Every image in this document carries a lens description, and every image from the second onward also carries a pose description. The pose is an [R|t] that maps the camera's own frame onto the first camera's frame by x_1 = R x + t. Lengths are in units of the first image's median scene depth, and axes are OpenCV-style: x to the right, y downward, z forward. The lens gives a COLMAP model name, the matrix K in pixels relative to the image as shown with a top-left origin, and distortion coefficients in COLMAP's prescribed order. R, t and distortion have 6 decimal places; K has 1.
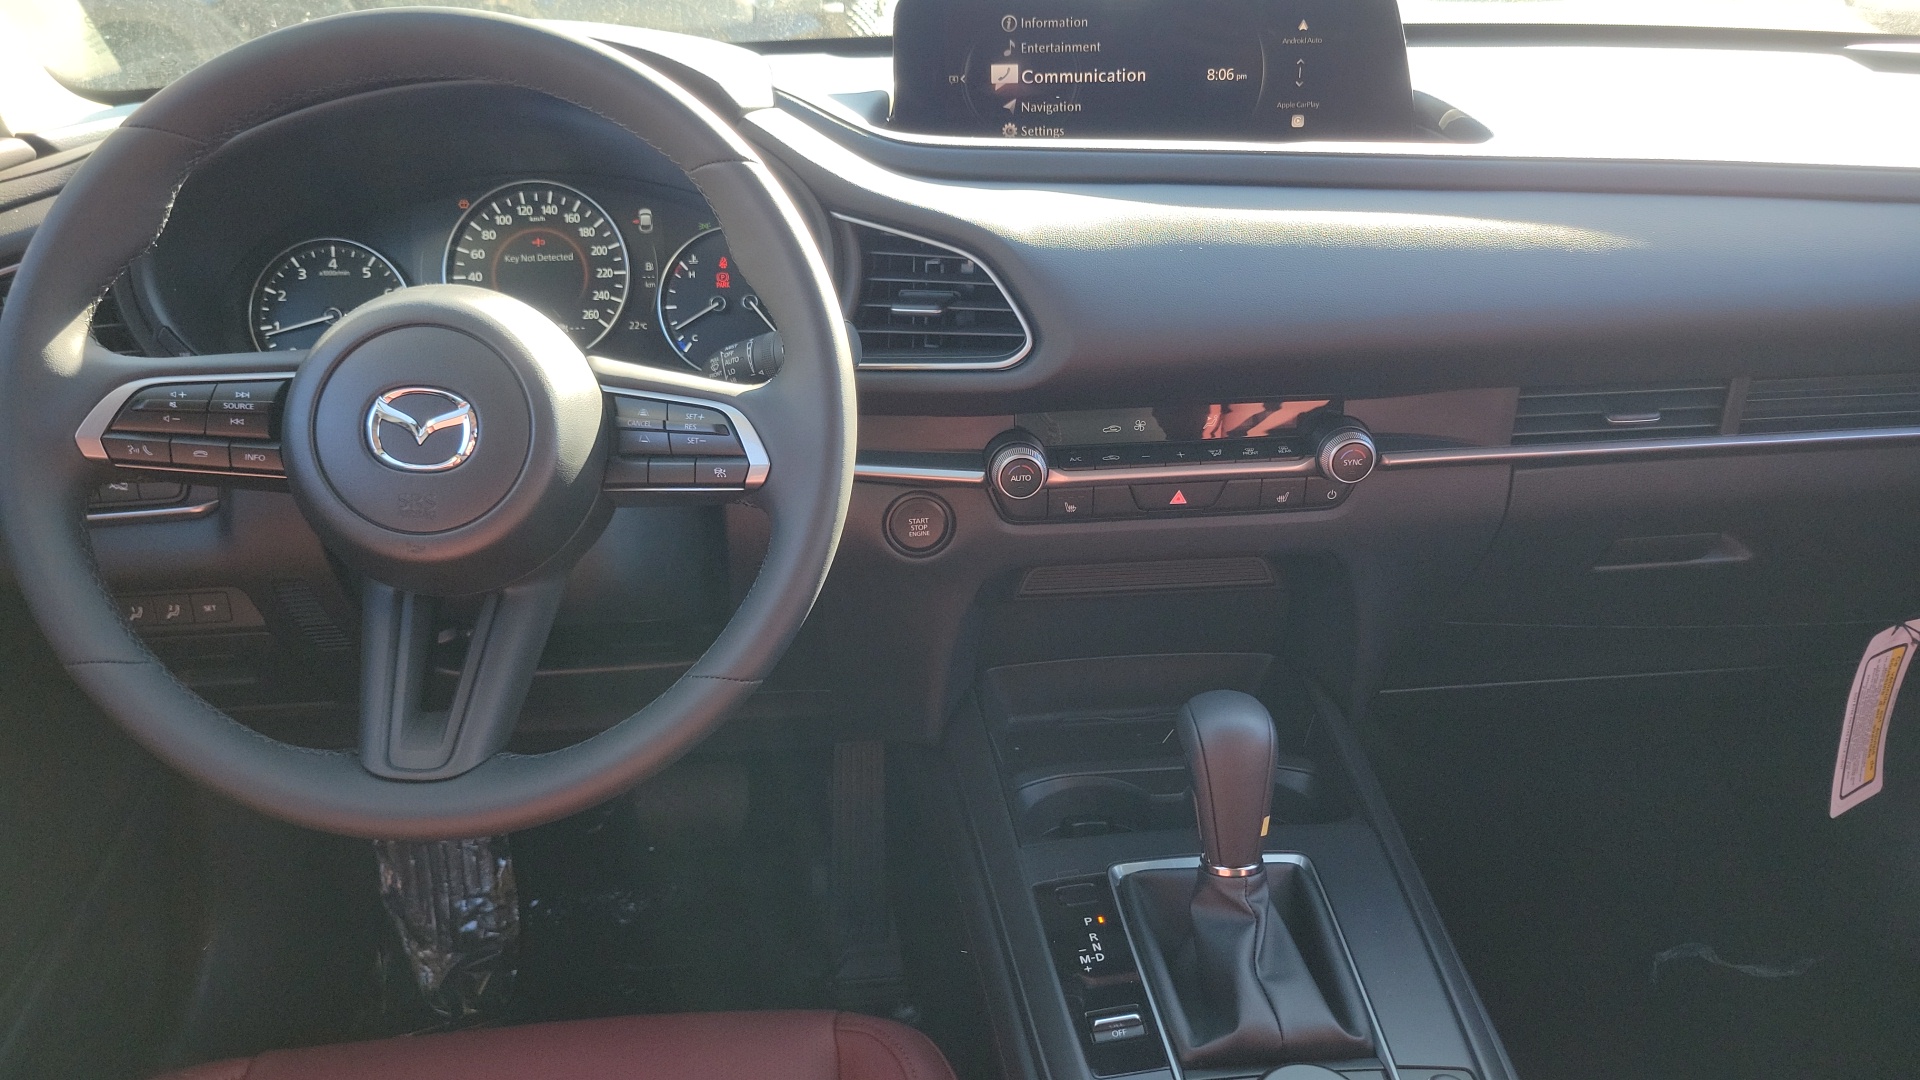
lens RADIAL K [[1449.3, 0, 956.3], [0, 1449.3, 537.9], [0, 0, 1]] dist [0.025315, -0.012554]
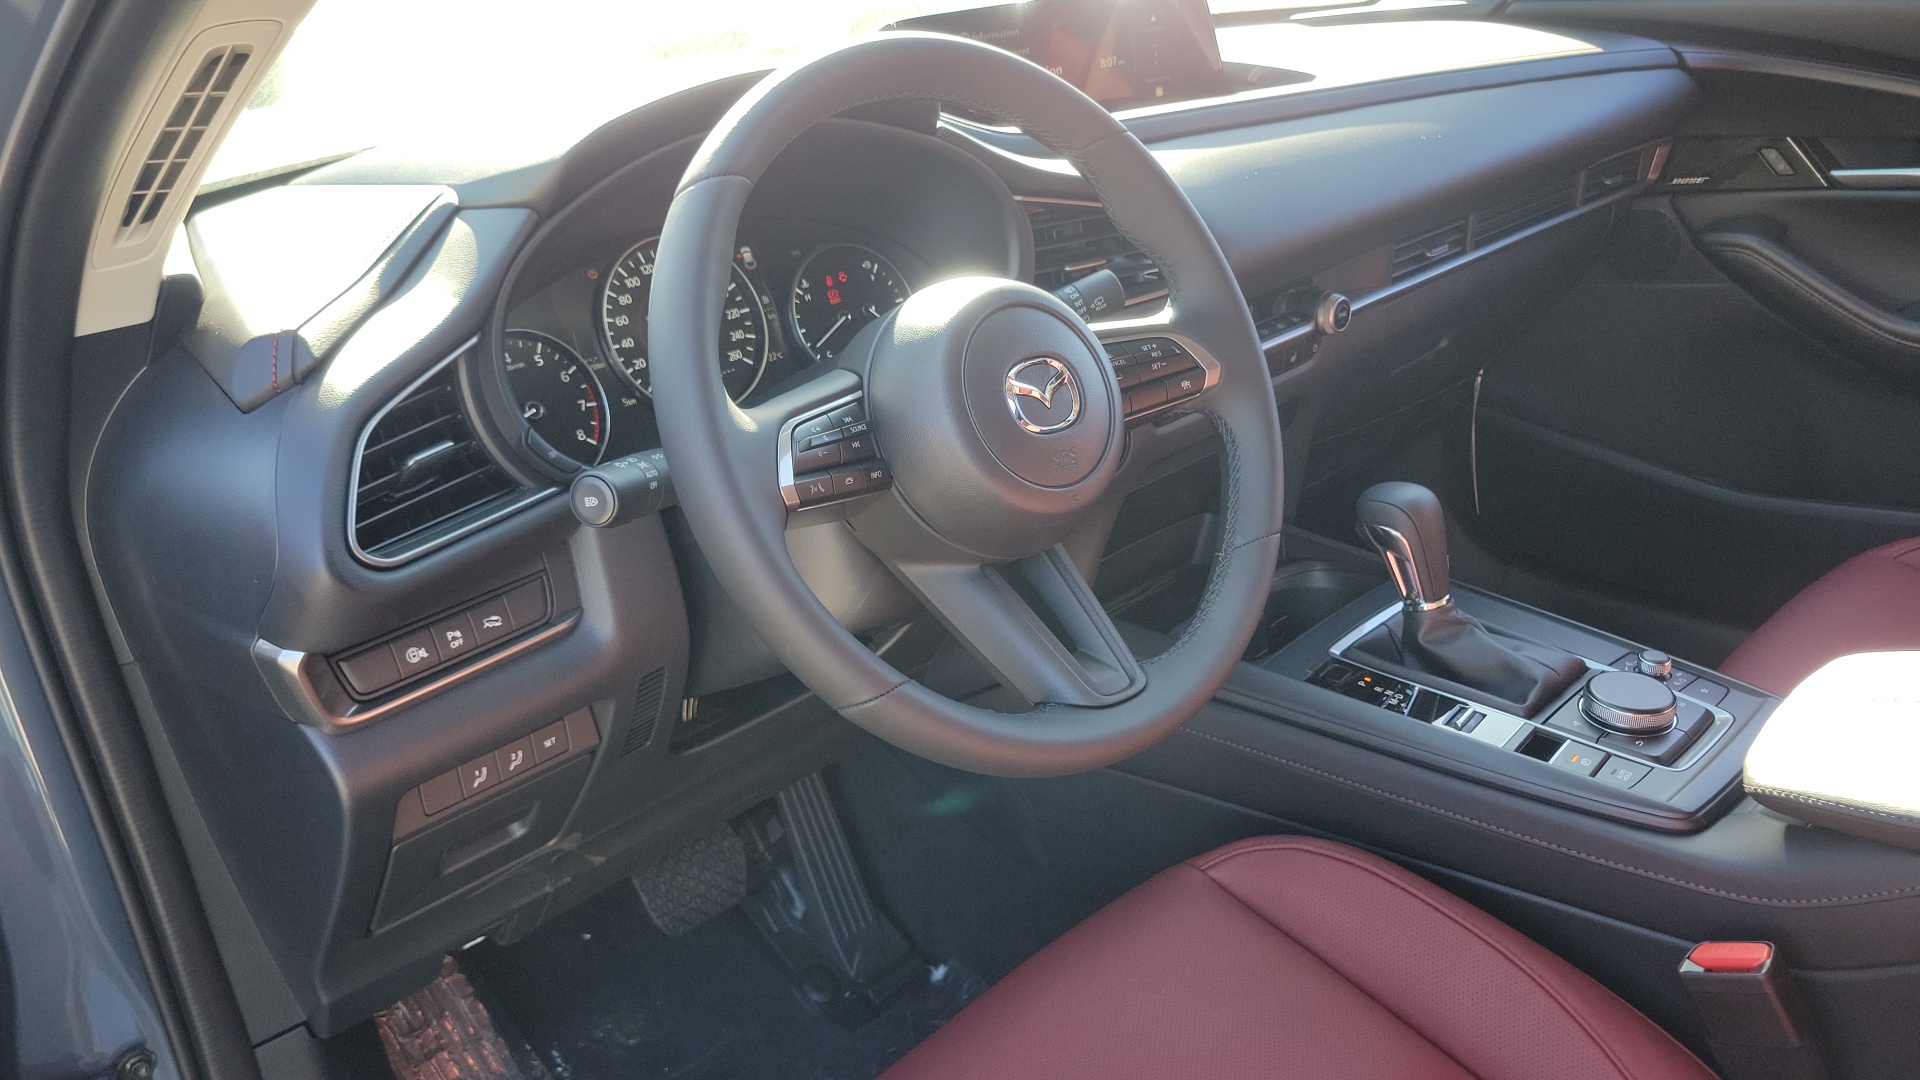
lens RADIAL K [[1449.3, 0, 971.0], [0, 1449.3, 547.9], [0, 0, 1]] dist [0.025315, -0.012554]
pose [[0.765328, -0.295362, 0.571870, -0.819352], [0.320205, 0.945460, 0.059789, -0.037382], [-0.558339, 0.137357, 0.818163, 0.102479]]
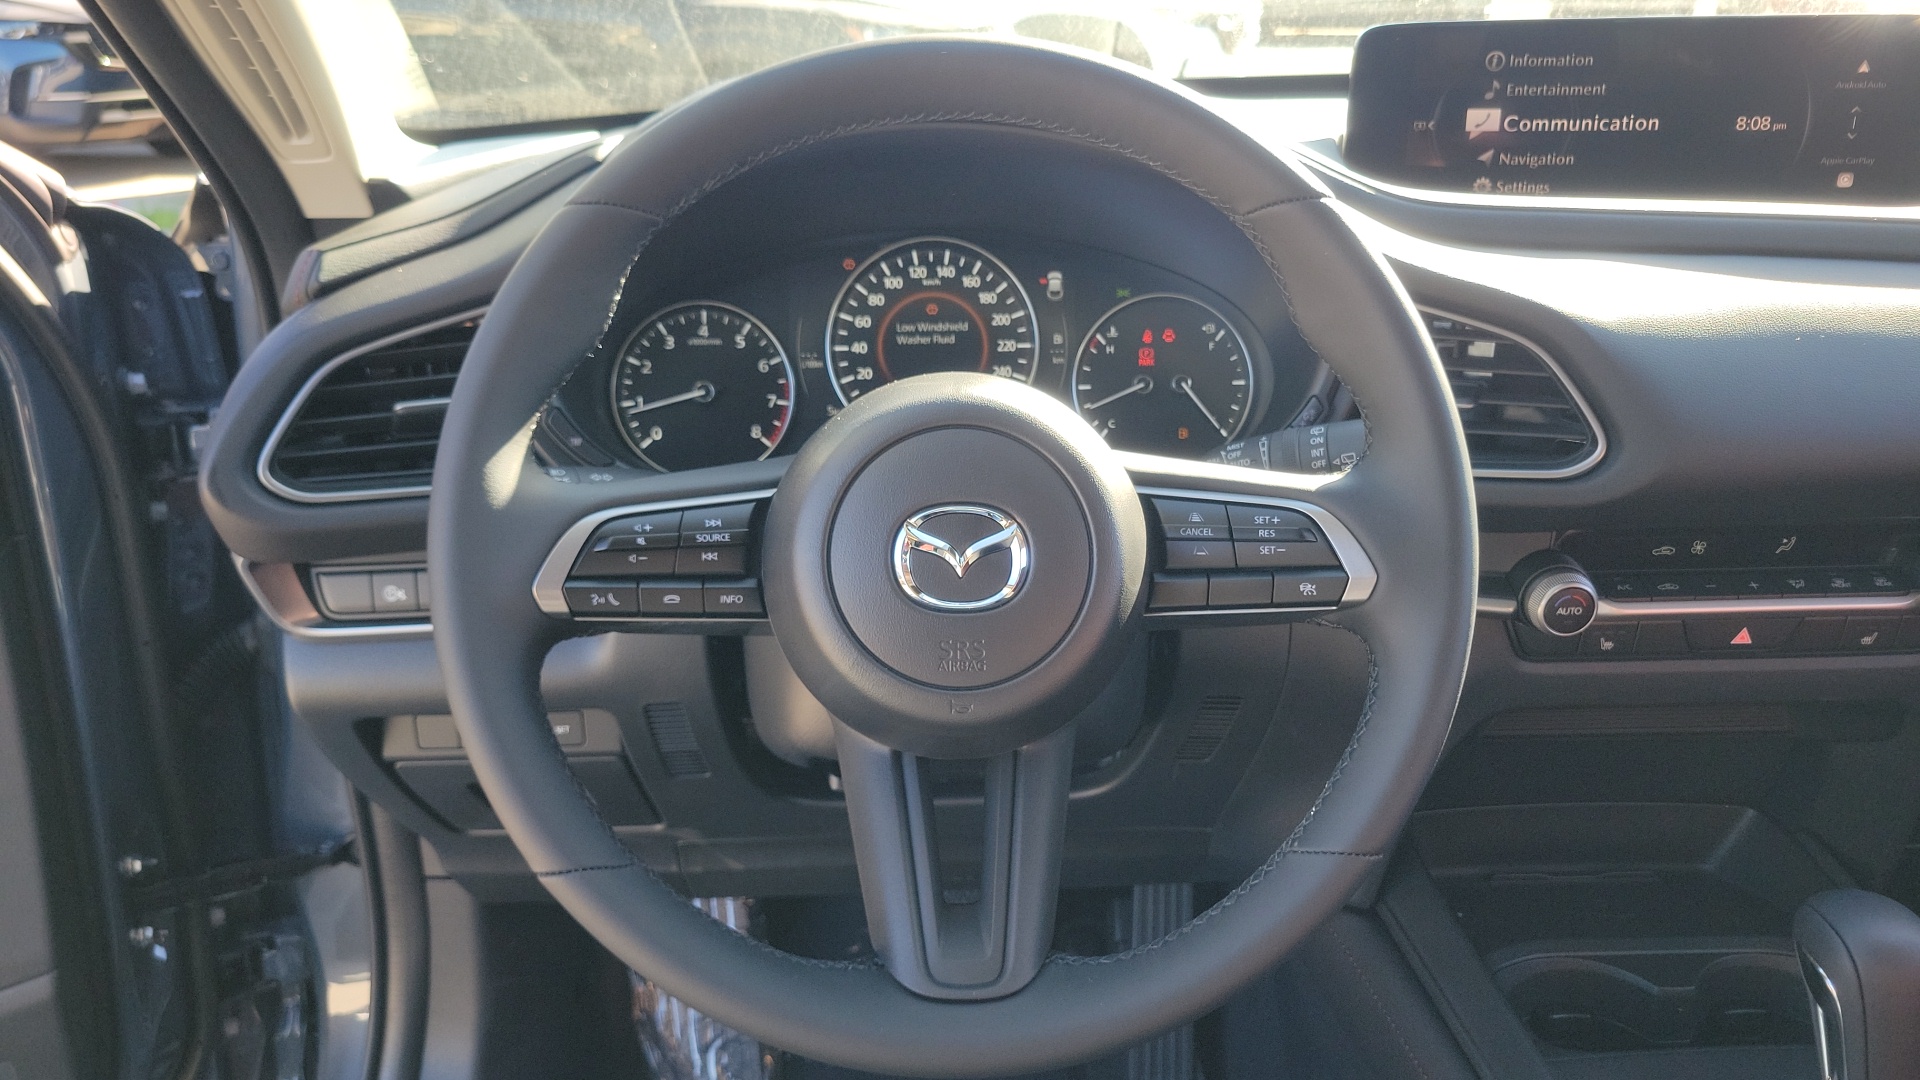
lens RADIAL K [[1449.3, 0, 932.8], [0, 1449.3, 531.3], [0, 0, 1]] dist [0.025315, -0.012554]
pose [[0.998853, 0.024426, -0.041175, -0.271751], [-0.025656, 0.999232, -0.029625, -0.050819], [0.040420, 0.030648, 0.998713, 0.159928]]
